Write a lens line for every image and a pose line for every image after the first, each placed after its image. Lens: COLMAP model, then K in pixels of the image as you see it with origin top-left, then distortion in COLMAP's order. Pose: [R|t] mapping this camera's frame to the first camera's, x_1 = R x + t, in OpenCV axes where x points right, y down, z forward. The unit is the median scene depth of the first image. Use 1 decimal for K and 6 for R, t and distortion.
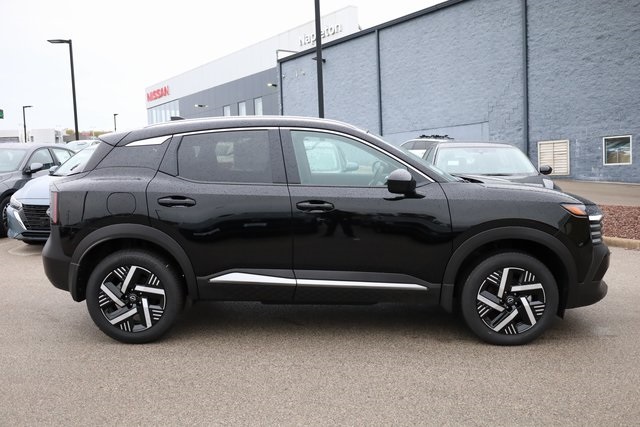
lens RADIAL K [[611.3, 0, 320.0], [0, 611.3, 213.5], [0, 0, 1]] dist [0.004045, 0.000828]
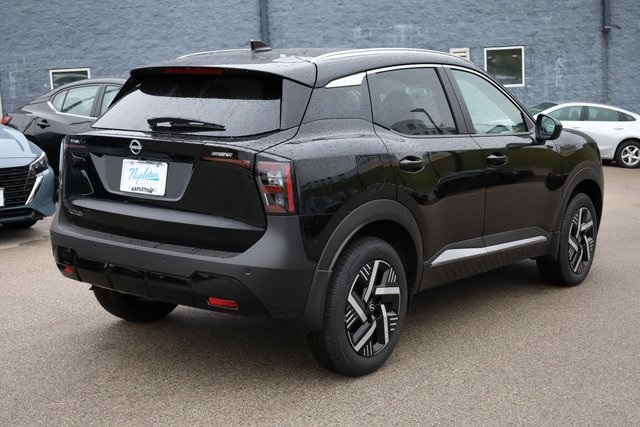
lens RADIAL K [[991.1, 0, 320.0], [0, 991.1, 213.5], [0, 0, 1]] dist [0.014137, -0.022966]
pose [[0.542945, -0.099081, 0.833903, -1.253954], [0.077740, 0.994681, 0.067568, -0.047600], [-0.836162, 0.028142, 0.547760, 0.425650]]
